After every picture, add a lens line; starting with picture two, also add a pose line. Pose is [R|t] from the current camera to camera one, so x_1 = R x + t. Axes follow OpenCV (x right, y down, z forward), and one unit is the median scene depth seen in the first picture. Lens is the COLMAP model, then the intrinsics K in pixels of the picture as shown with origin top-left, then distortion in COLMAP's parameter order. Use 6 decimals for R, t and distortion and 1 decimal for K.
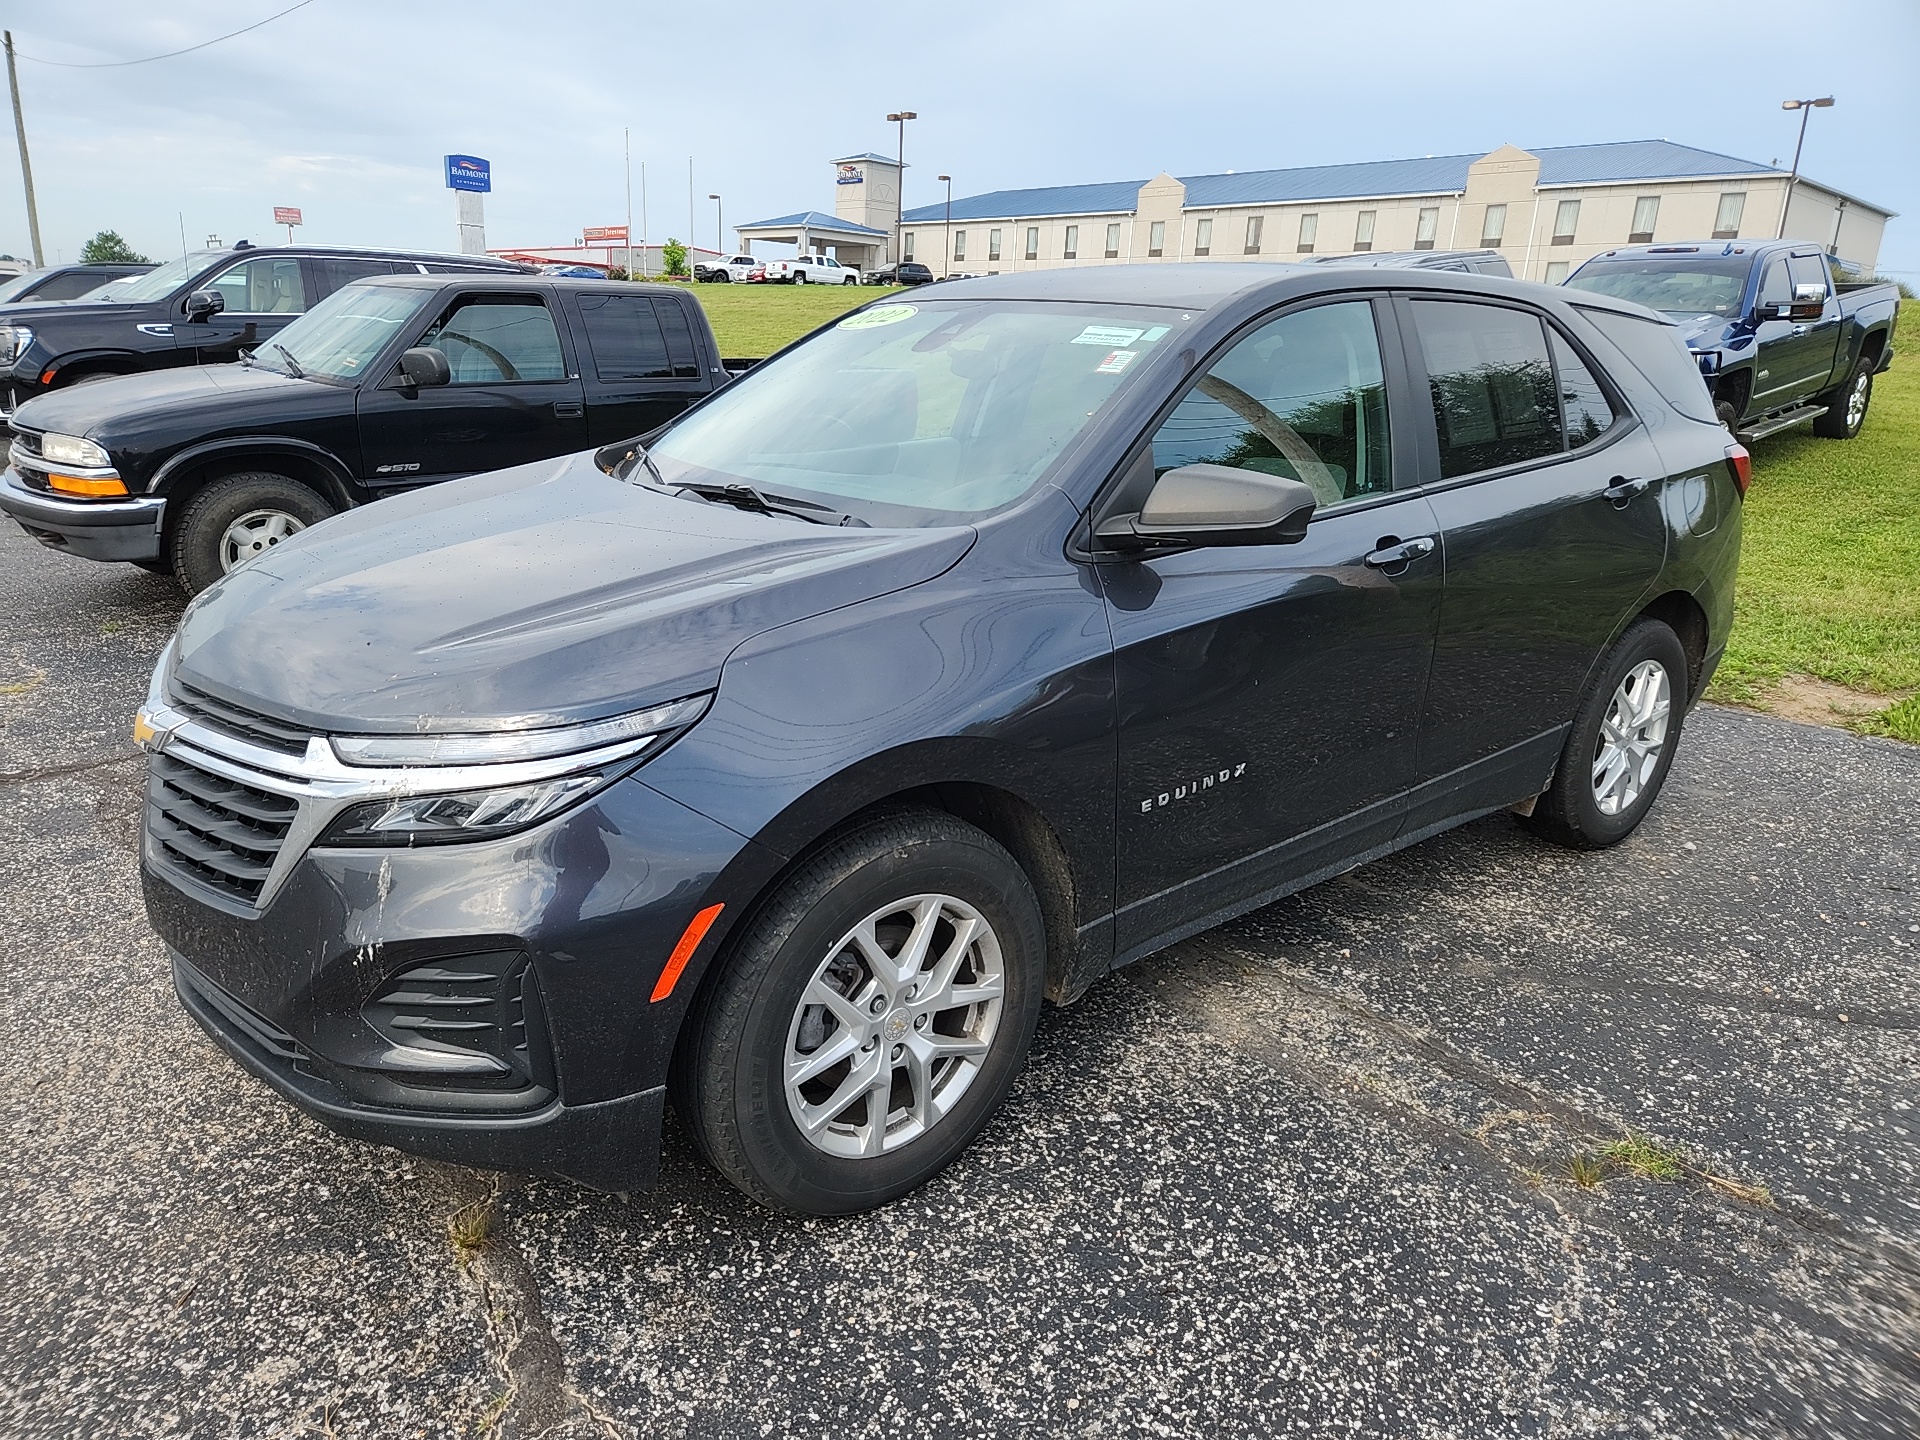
lens RADIAL K [[1347.0, 0, 958.7], [0, 1347.0, 707.5], [0, 0, 1]] dist [0.023187, -0.017848]
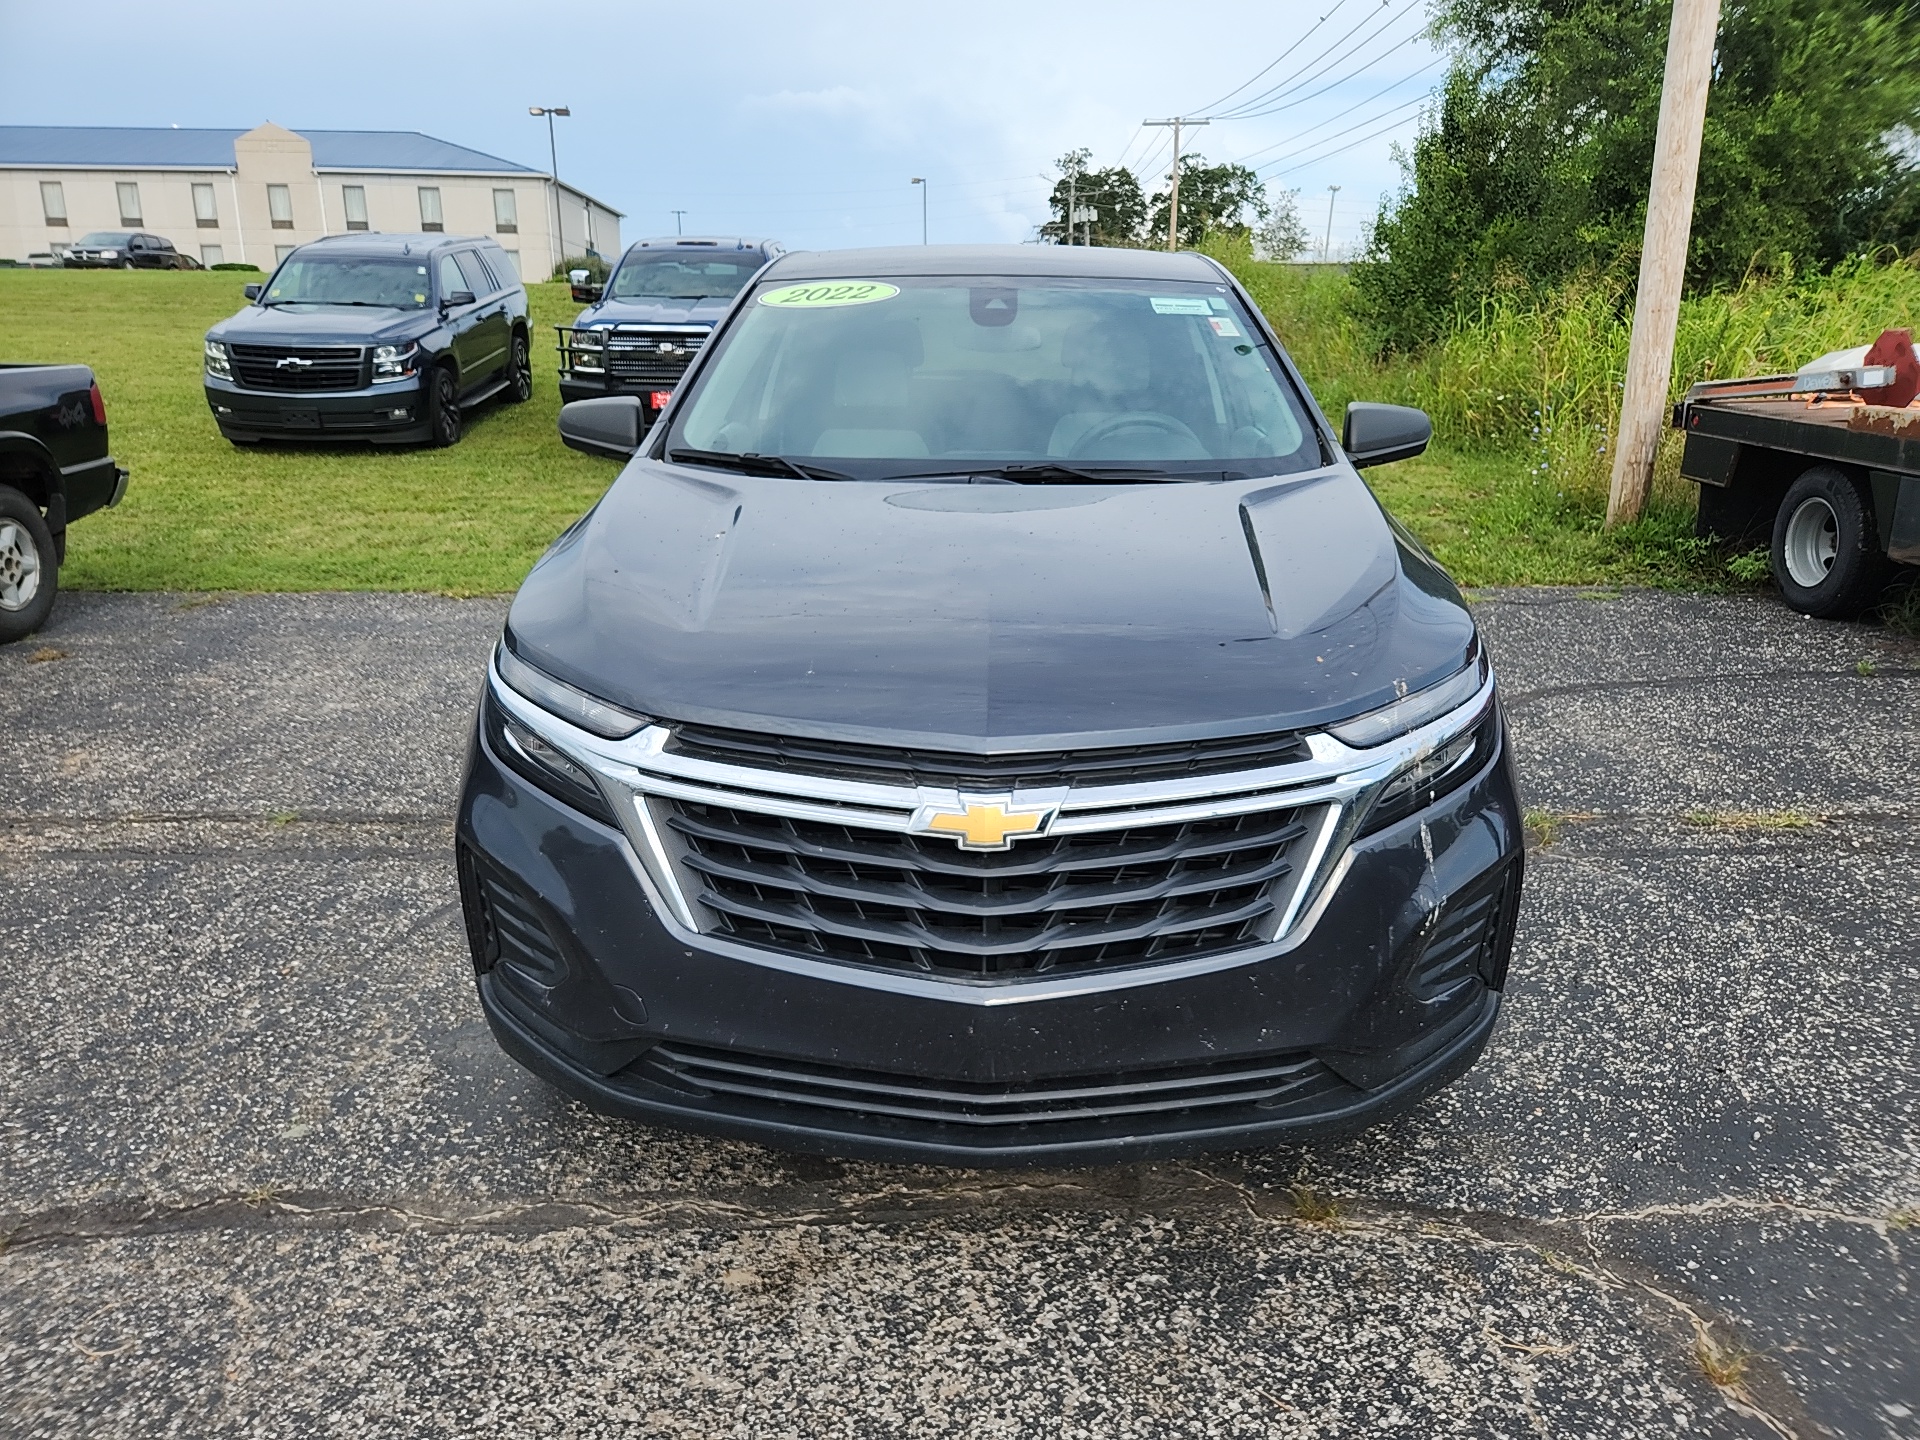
lens RADIAL K [[1347.0, 0, 955.7], [0, 1347.0, 726.9], [0, 0, 1]] dist [0.023187, -0.017848]
pose [[0.625094, -0.238649, 0.743172, -1.268549], [0.222586, 0.967081, 0.123331, -0.148309], [-0.748140, 0.088327, 0.657636, 0.541455]]
